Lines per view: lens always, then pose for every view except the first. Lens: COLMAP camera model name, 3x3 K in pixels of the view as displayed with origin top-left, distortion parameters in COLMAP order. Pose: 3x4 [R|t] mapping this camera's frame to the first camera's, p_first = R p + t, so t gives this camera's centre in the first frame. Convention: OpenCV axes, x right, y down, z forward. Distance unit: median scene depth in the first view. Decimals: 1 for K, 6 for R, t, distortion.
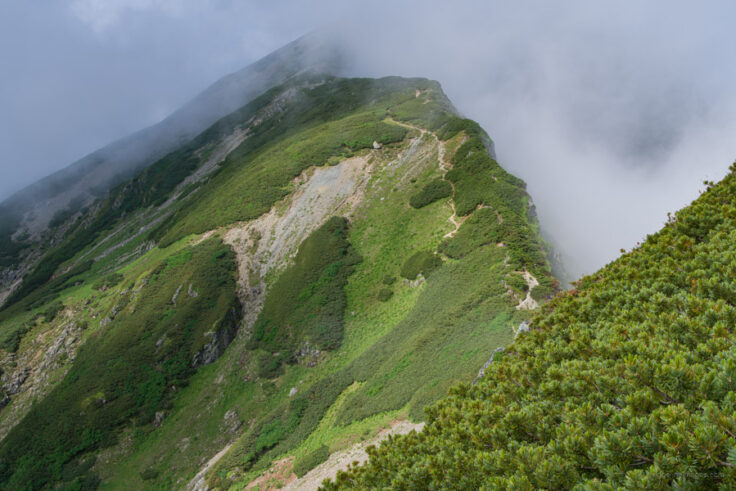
lens RADIAL K [[936.9, 0, 368.0], [0, 936.9, 245.5], [0, 0, 1]] dist [0.001413, 0.000156]
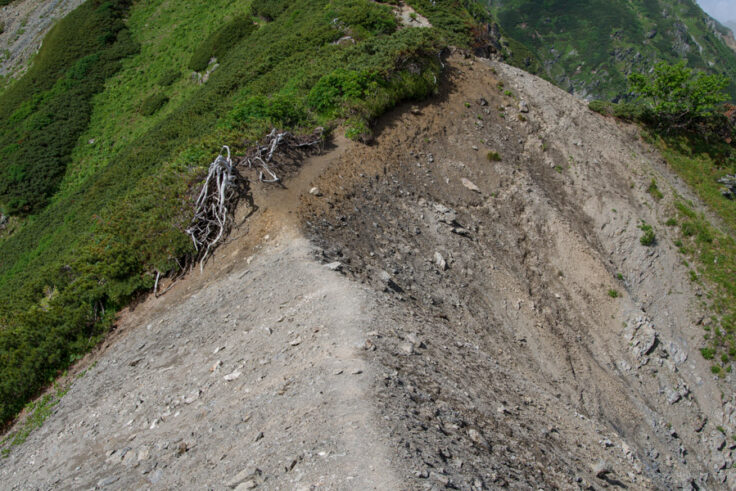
lens RADIAL K [[782.7, 0, 368.0], [0, 782.7, 245.5], [0, 0, 1]] dist [-0.002565, -0.002806]
pose [[0.998841, -0.034730, 0.033330, 0.114658], [0.028968, 0.986690, 0.160013, 0.061953], [-0.038443, -0.158862, 0.986552, 0.541537]]
